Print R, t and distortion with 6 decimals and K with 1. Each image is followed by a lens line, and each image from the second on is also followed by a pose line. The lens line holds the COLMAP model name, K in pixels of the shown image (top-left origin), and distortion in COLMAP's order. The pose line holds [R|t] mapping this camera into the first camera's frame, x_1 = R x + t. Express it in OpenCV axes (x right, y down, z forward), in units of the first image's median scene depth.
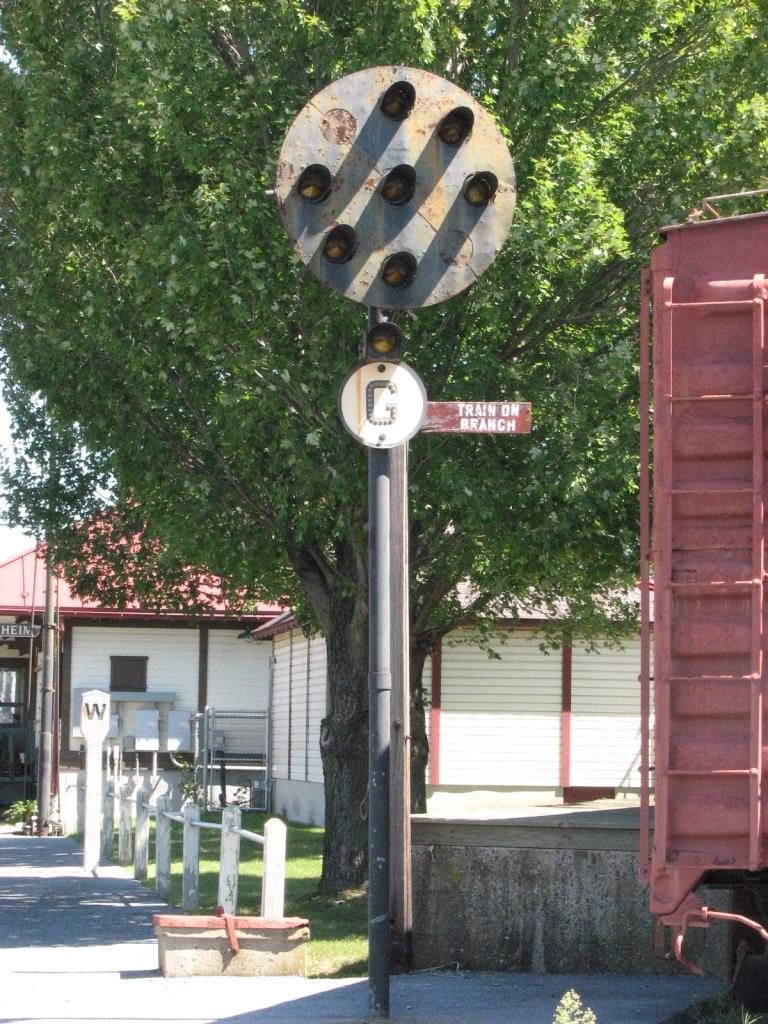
lens RADIAL K [[3062.0, 0, 403.8], [0, 3062.0, 540.5], [0, 0, 1]] dist [0.214414, 0.000000]
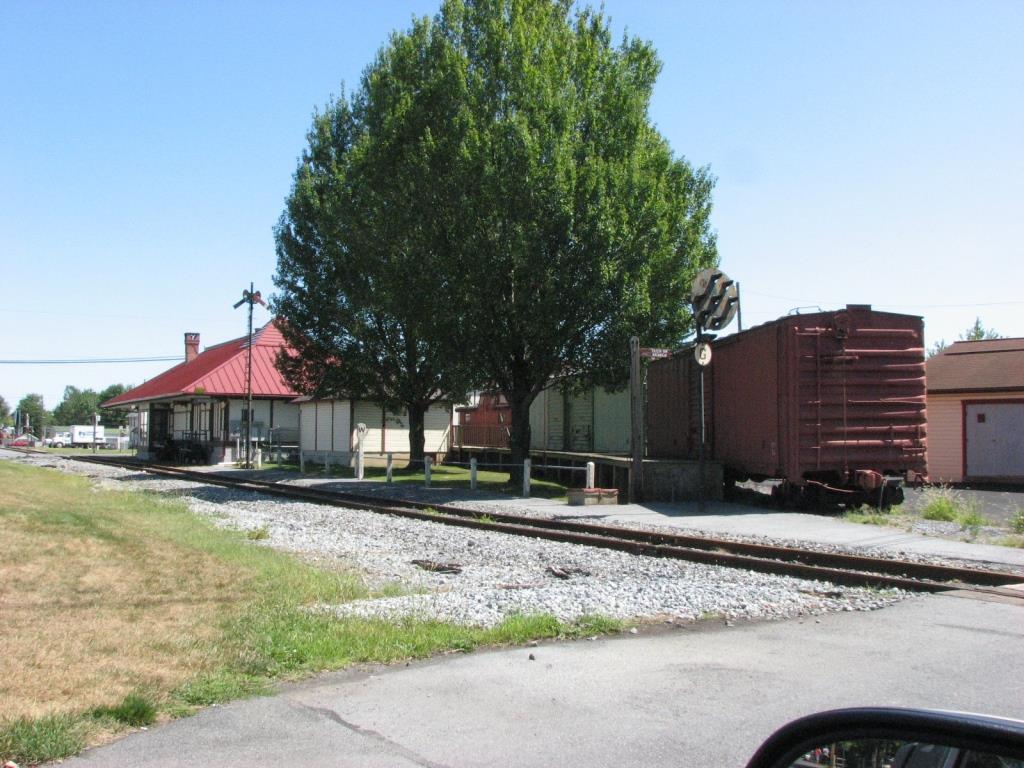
lens RADIAL K [[1068.7, 0, 474.5], [0, 1068.7, 379.4], [0, 0, 1]] dist [-0.126548, 0.000000]
pose [[0.950400, 0.010316, 0.310859, -0.699368], [-0.014689, 0.999823, 0.011729, -0.024278], [-0.310683, -0.015713, 0.950384, -0.188082]]
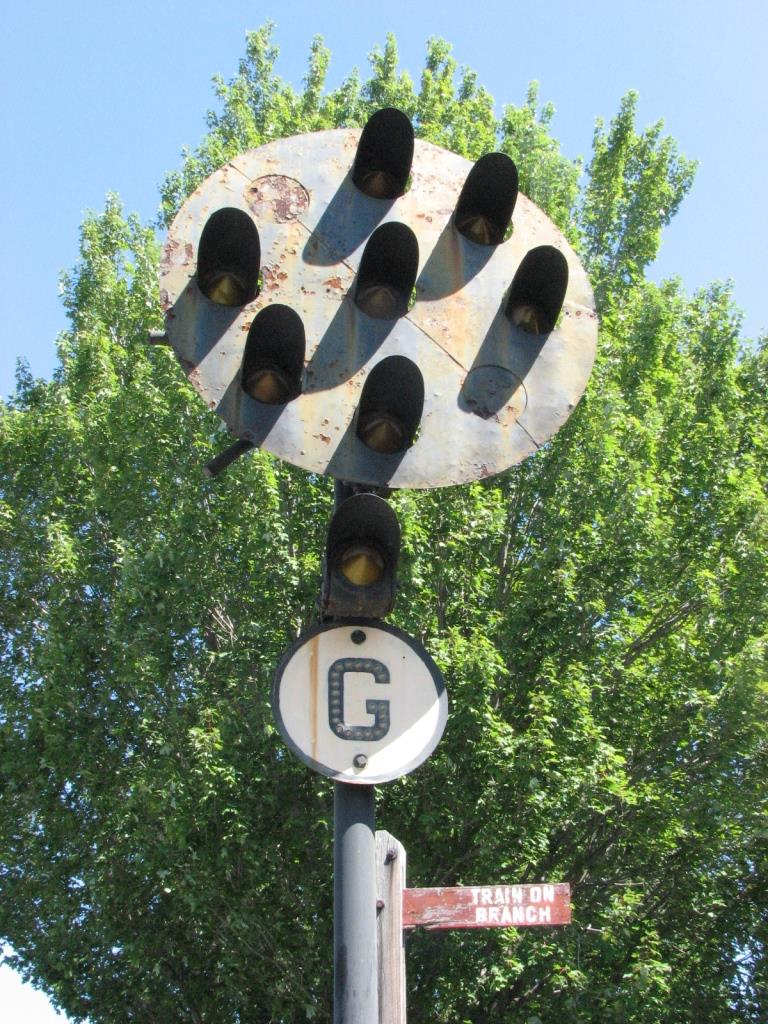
lens RADIAL K [[1479.4, 0, 382.6], [0, 1479.4, 515.9], [0, 0, 1]] dist [-0.105993, 0.000000]
pose [[0.999901, -0.014050, -0.000909, -0.002641], [0.012262, 0.900793, -0.434075, 0.034145], [0.006918, 0.434020, 0.900876, 0.765926]]
